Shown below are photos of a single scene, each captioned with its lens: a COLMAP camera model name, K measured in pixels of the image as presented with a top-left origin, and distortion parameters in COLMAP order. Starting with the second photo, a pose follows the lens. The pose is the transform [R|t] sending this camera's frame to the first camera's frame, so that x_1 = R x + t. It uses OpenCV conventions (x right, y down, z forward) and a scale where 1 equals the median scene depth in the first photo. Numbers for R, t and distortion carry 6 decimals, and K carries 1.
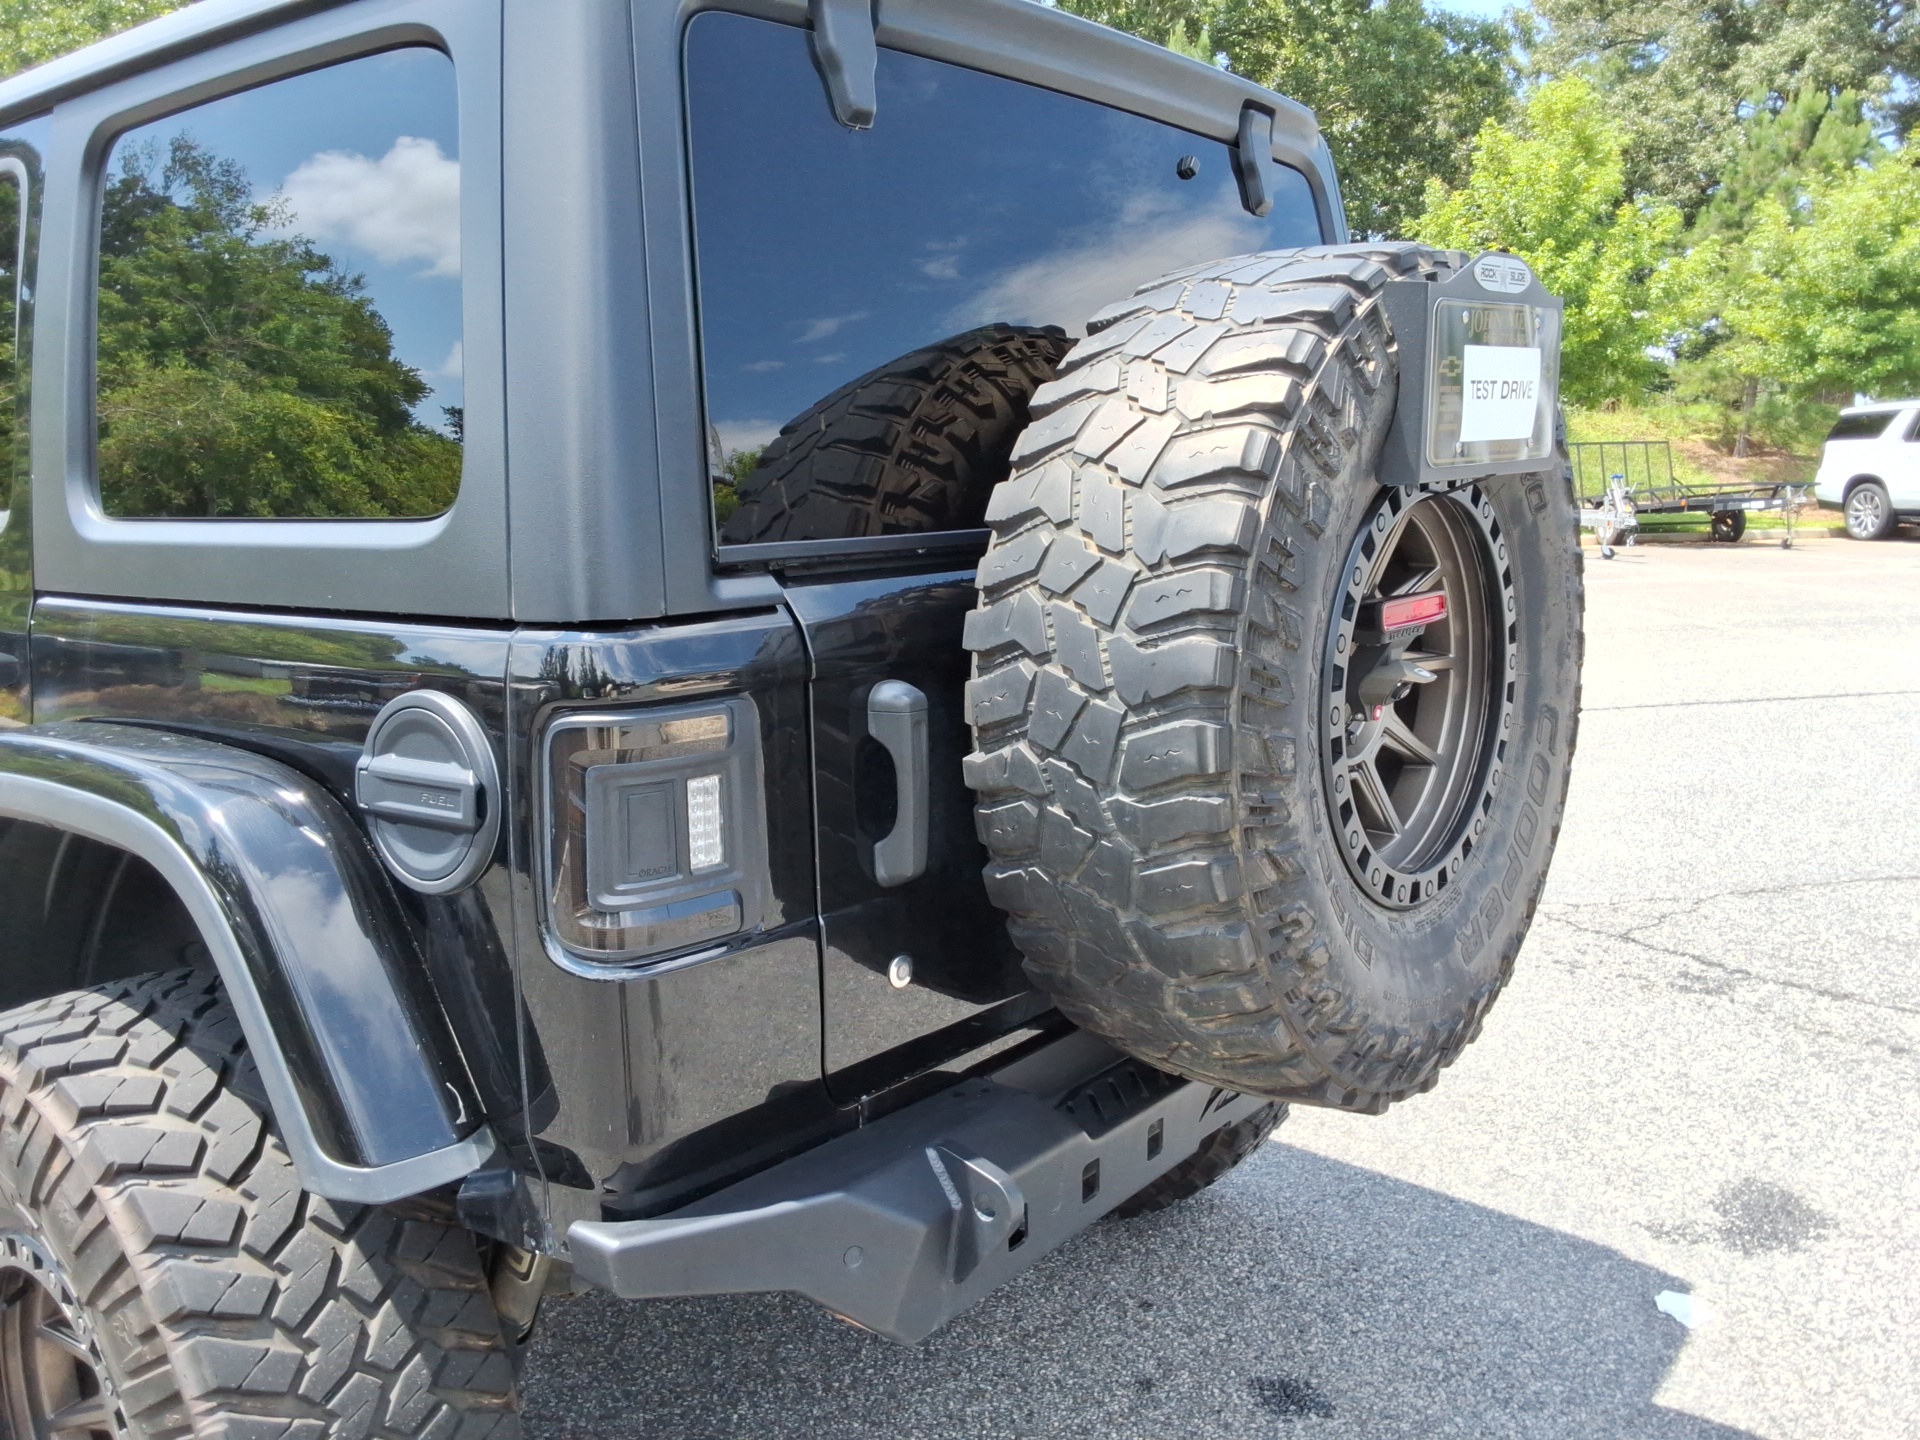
lens RADIAL K [[1540.0, 0, 963.9], [0, 1540.0, 717.4], [0, 0, 1]] dist [0.098018, -0.166472]
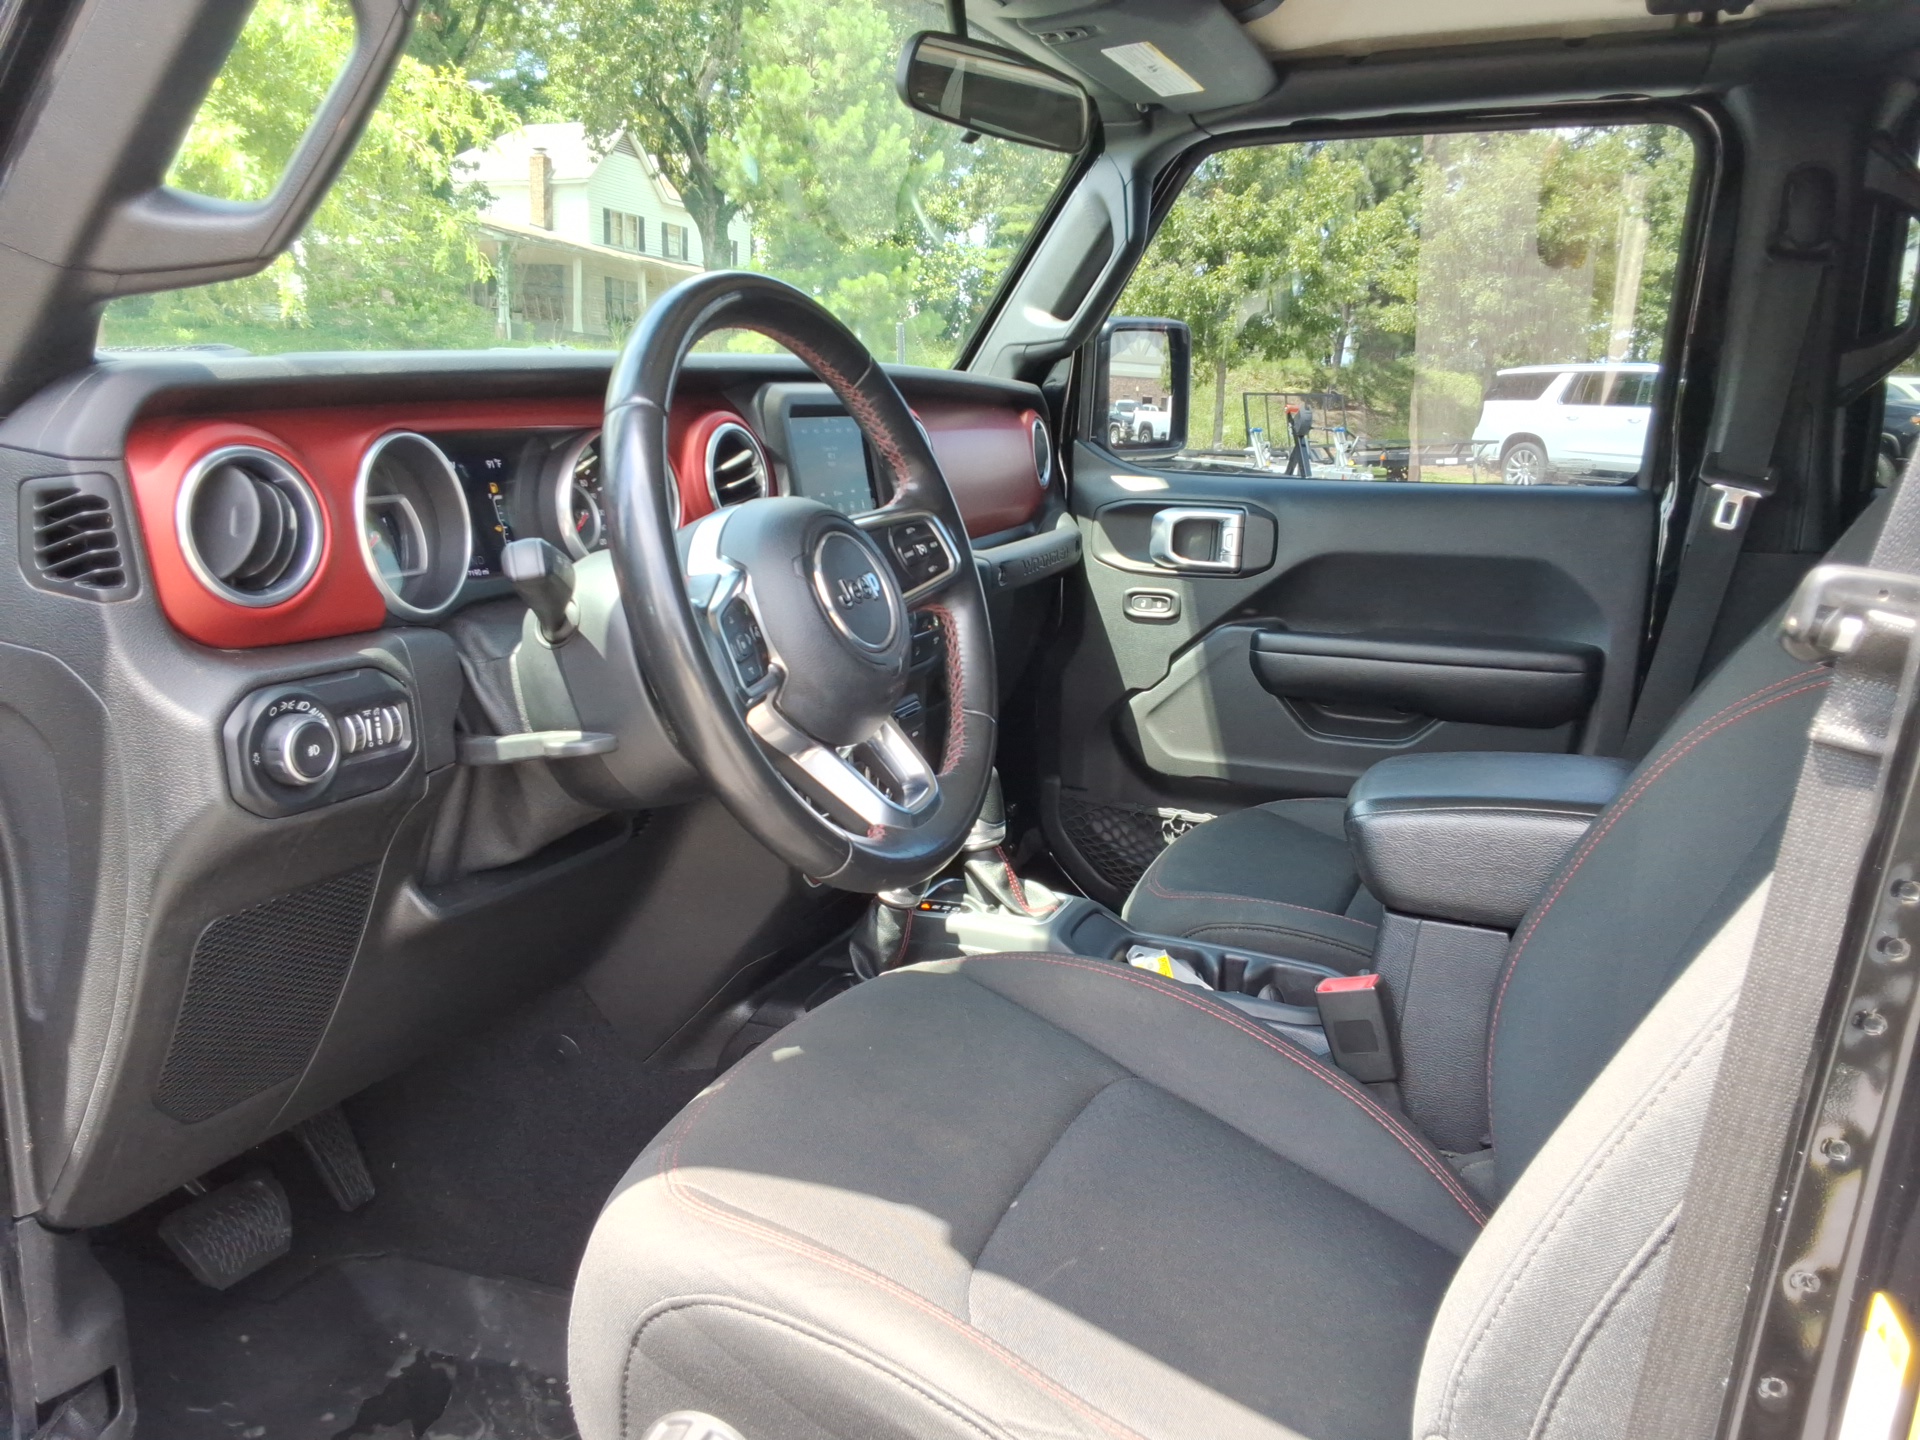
lens RADIAL K [[1541.5, 0, 970.7], [0, 1541.5, 705.7], [0, 0, 1]] dist [0.115744, -0.176807]
pose [[0.954486, -0.016984, 0.297772, -0.096520], [0.005333, 0.999190, 0.039896, -0.015856], [-0.298208, -0.036493, 0.953803, 0.095877]]
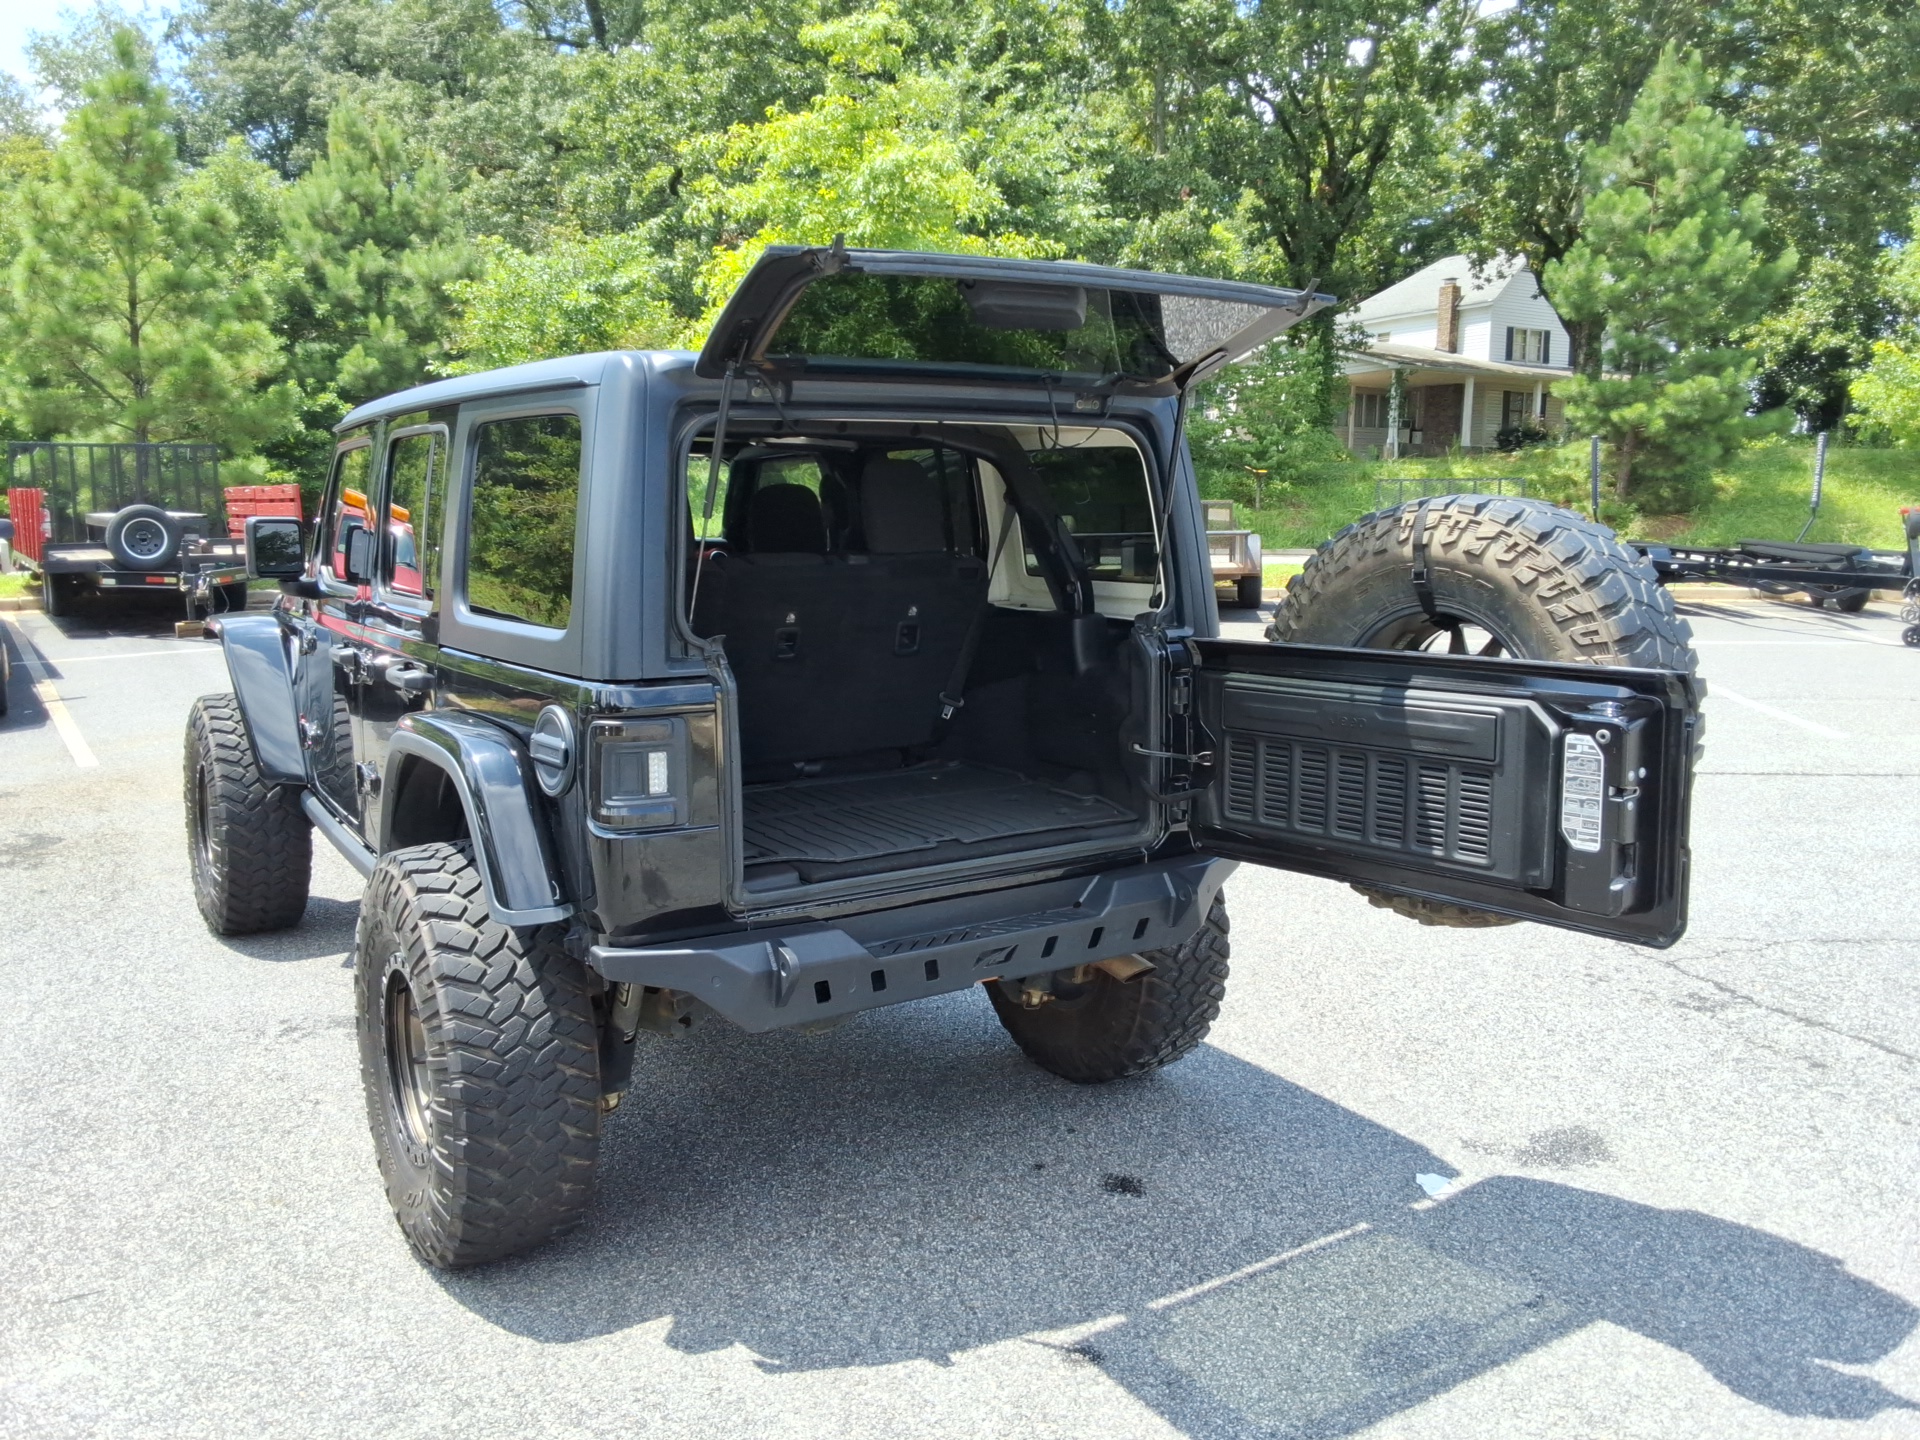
lens RADIAL K [[1549.5, 0, 976.2], [0, 1549.5, 697.0], [0, 0, 1]] dist [0.109554, -0.169451]
pose [[0.954519, 0.050587, -0.293827, 0.056083], [-0.058150, 0.998162, -0.017056, -0.001743], [0.292424, 0.033366, 0.955706, -0.060981]]
